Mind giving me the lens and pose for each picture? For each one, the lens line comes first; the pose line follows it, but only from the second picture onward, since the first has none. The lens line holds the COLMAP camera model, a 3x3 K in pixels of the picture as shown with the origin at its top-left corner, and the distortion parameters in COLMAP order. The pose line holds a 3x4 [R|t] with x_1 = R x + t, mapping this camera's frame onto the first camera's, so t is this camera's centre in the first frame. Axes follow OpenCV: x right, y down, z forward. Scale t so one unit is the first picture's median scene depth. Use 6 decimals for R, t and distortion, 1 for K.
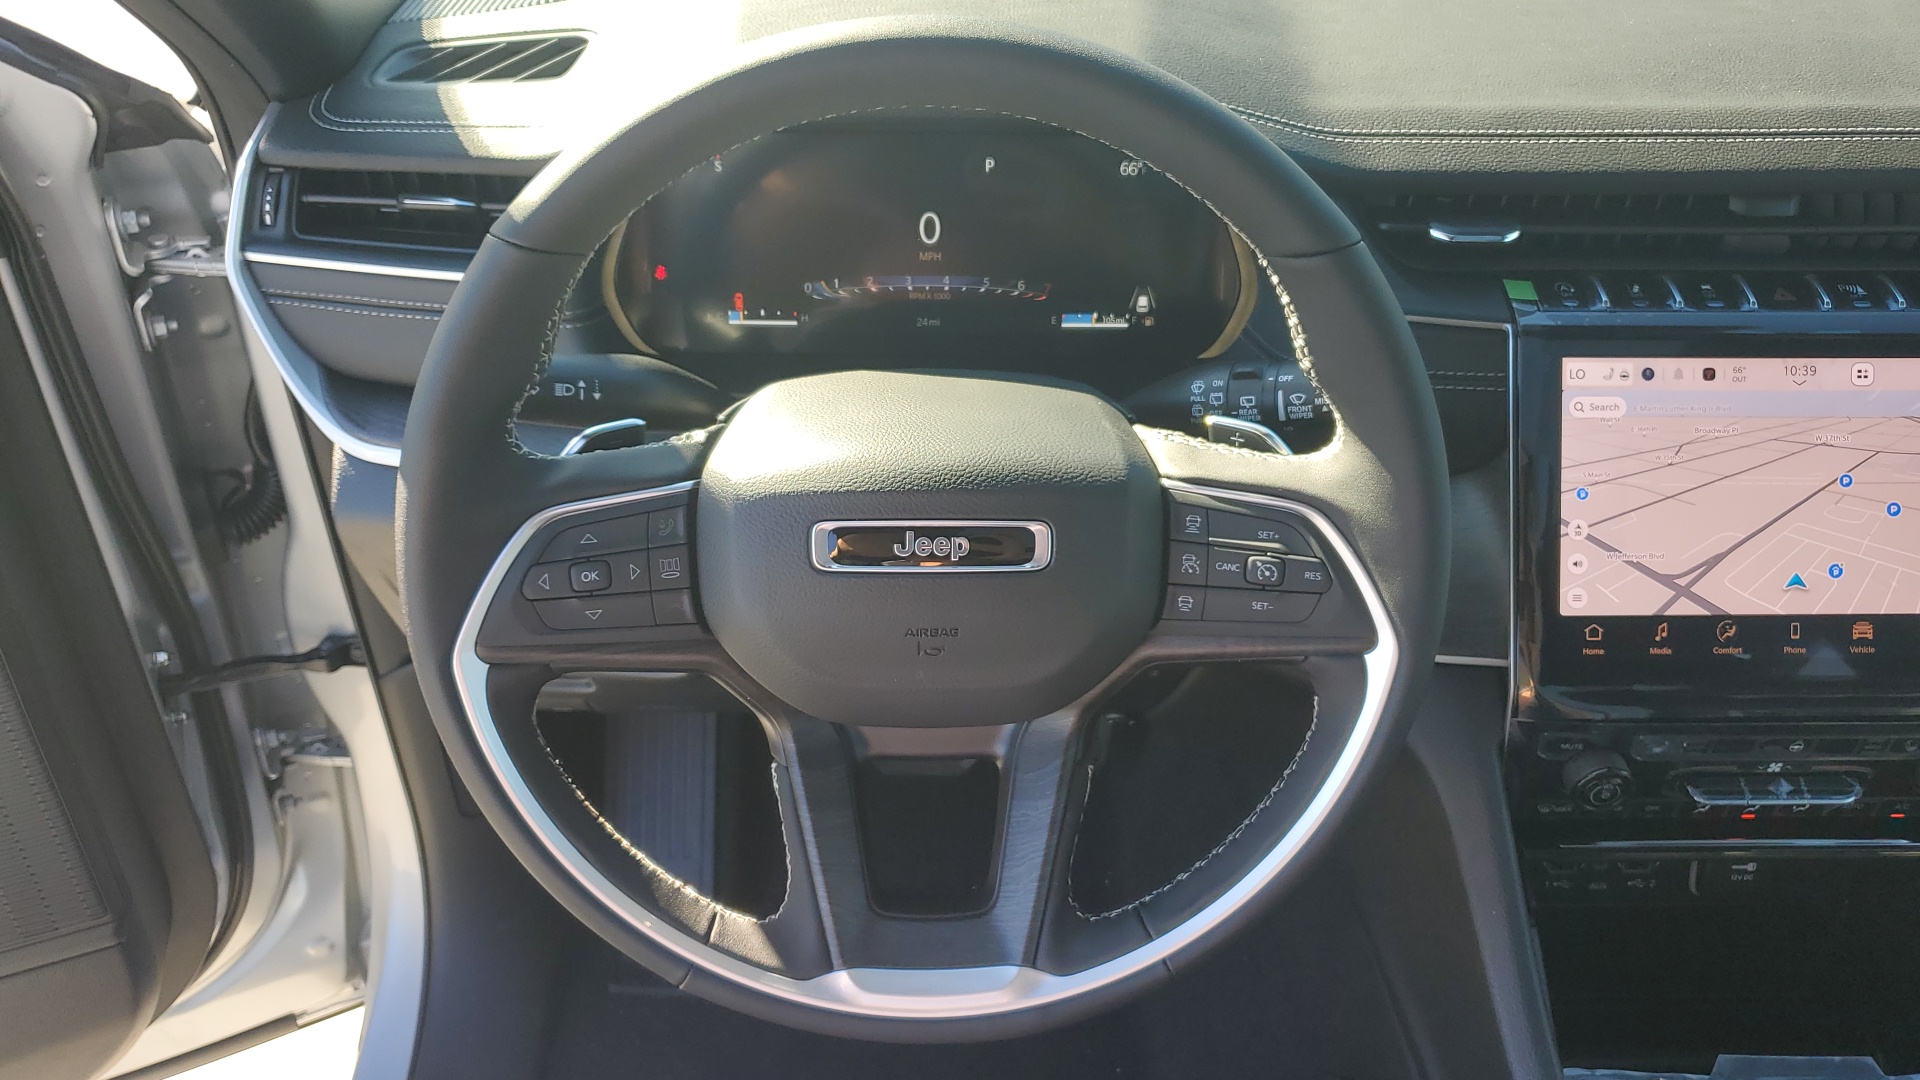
lens RADIAL K [[1341.2, 0, 959.2], [0, 1341.2, 611.3], [0, 0, 1]] dist [-0.036982, -0.000146]
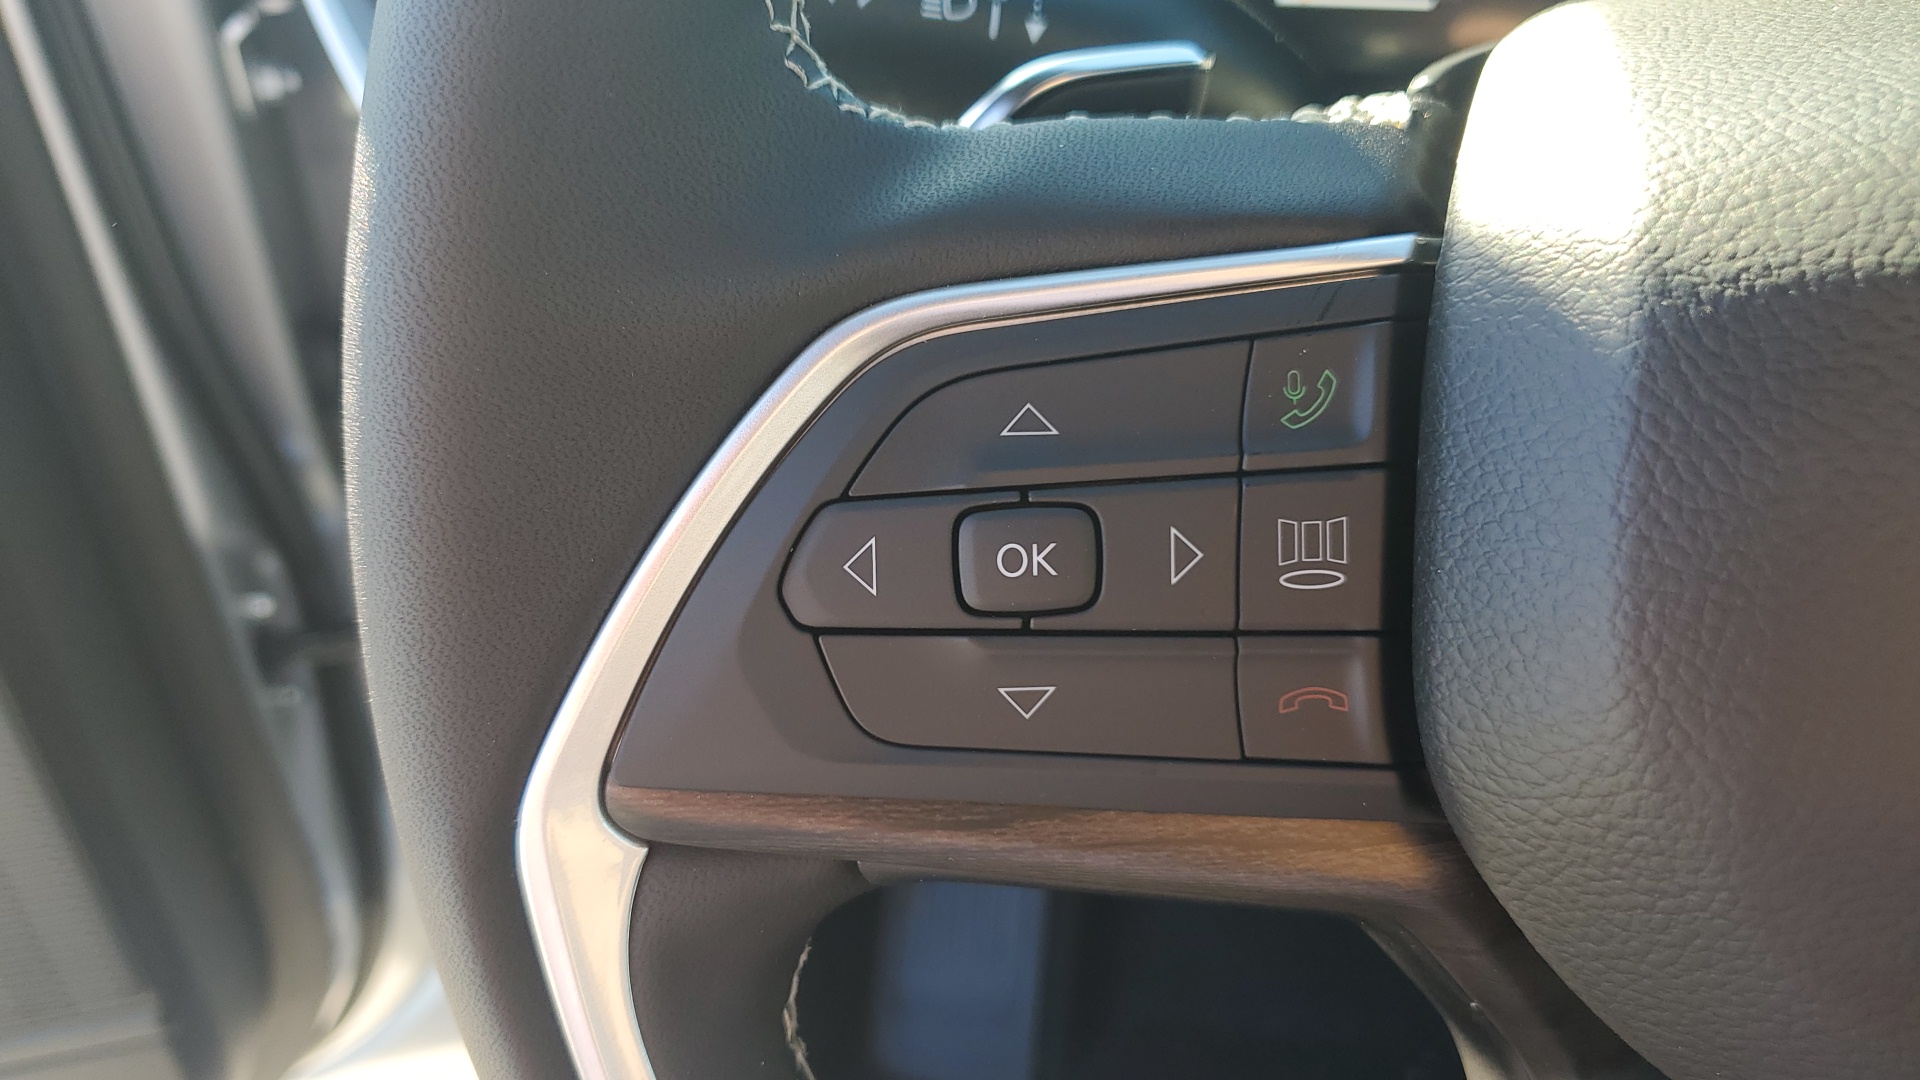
lens RADIAL K [[1357.9, 0, 958.9], [0, 1357.9, 606.0], [0, 0, 1]] dist [0.053646, -0.138940]
pose [[0.976376, 0.085322, -0.198517, -0.229819], [-0.081039, 0.996271, 0.029615, -0.023223], [0.200304, -0.012828, 0.979650, 0.714289]]
